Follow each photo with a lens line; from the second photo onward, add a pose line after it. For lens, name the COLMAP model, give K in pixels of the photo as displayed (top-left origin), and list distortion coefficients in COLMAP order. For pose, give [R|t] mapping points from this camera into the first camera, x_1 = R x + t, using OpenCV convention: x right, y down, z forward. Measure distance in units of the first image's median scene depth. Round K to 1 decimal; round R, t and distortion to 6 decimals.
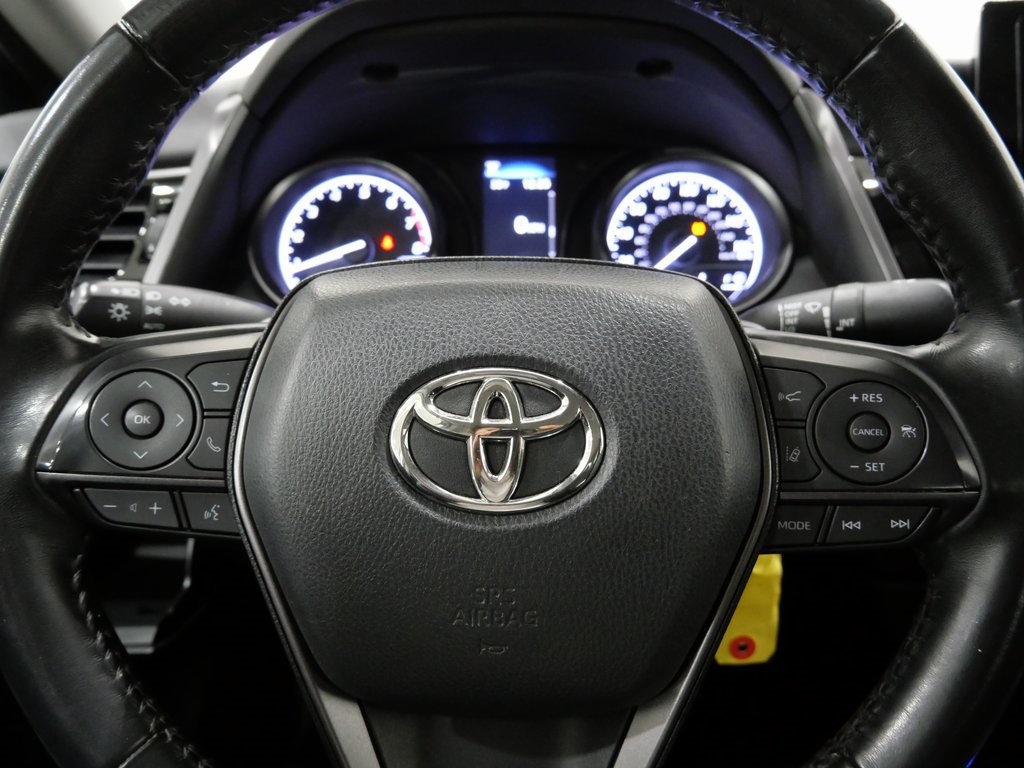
lens RADIAL K [[732.9, 0, 537.5], [0, 732.9, 385.4], [0, 0, 1]] dist [-0.043533, 0.013399]
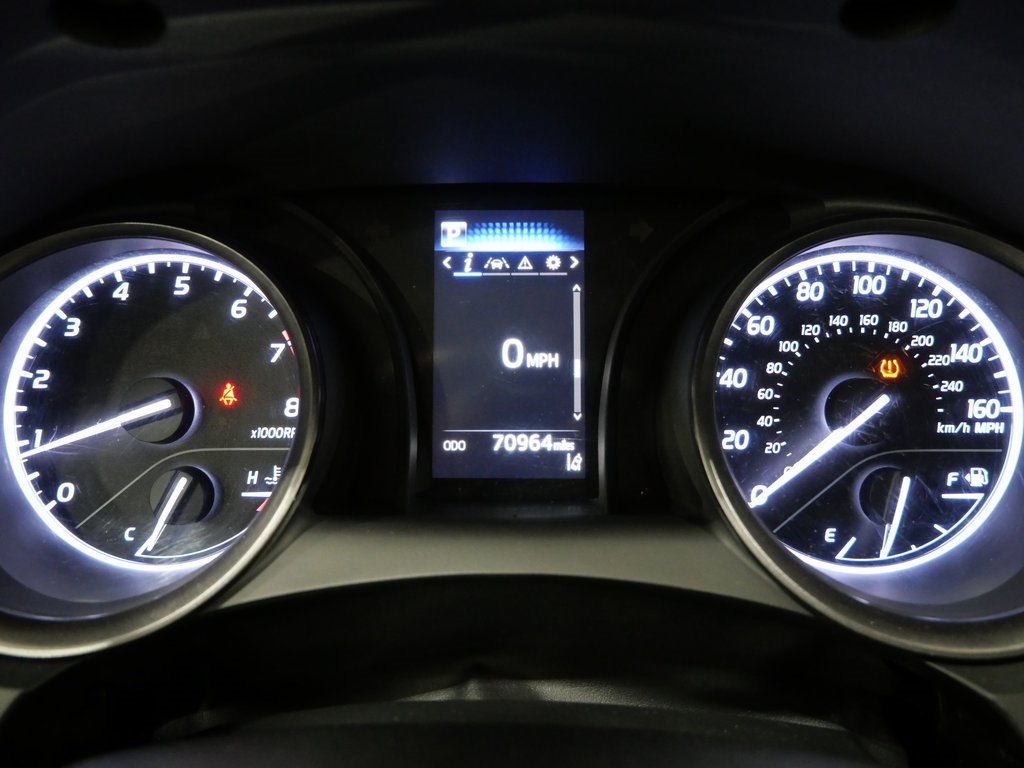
lens RADIAL K [[782.4, 0, 515.9], [0, 782.4, 382.5], [0, 0, 1]] dist [-0.041199, -0.001492]
pose [[0.999649, 0.013503, -0.022789, -0.007733], [-0.013515, 0.999909, -0.000388, -0.207407], [0.022782, 0.000695, 0.999740, 0.511167]]
